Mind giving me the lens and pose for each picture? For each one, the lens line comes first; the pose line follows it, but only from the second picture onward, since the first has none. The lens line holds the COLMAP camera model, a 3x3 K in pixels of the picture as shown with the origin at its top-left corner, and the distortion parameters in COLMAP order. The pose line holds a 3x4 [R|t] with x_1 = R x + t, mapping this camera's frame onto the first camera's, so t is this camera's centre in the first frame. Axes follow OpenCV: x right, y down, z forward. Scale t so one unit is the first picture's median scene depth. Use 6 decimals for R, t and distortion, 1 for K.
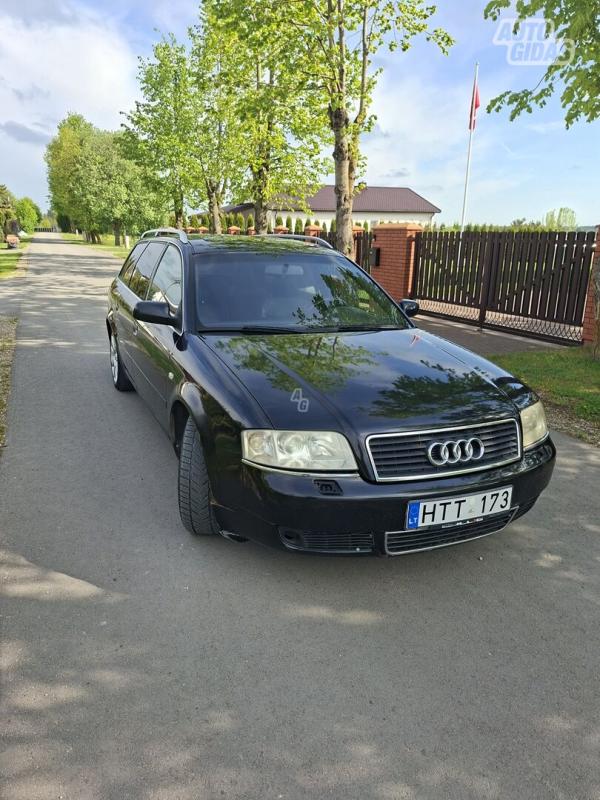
lens RADIAL K [[561.6, 0, 300.0], [0, 561.6, 400.0], [0, 0, 1]] dist [0.011932, 0.000723]
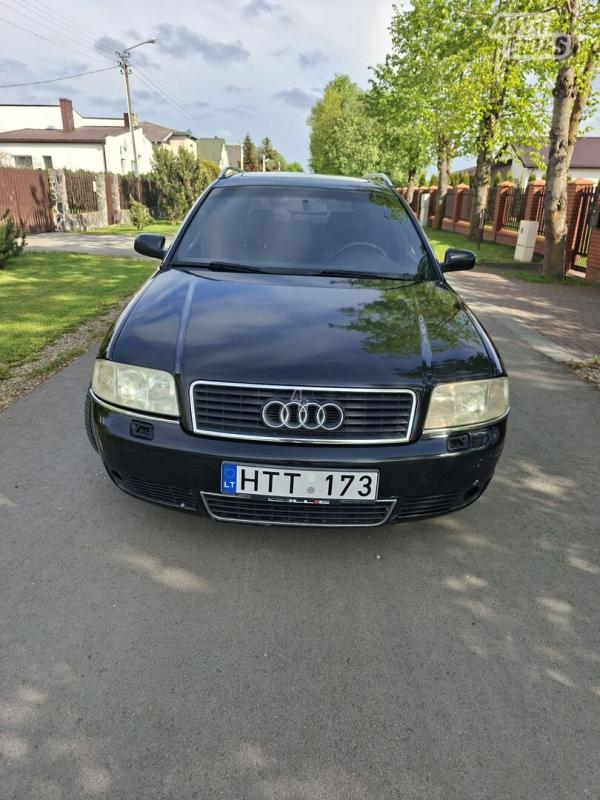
lens RADIAL K [[567.1, 0, 300.0], [0, 567.1, 400.0], [0, 0, 1]] dist [0.093317, -0.105236]
pose [[0.910684, 0.140171, -0.388596, 0.589765], [-0.119956, 0.989871, 0.075938, 0.004926], [0.395304, -0.022541, 0.918274, 0.223702]]
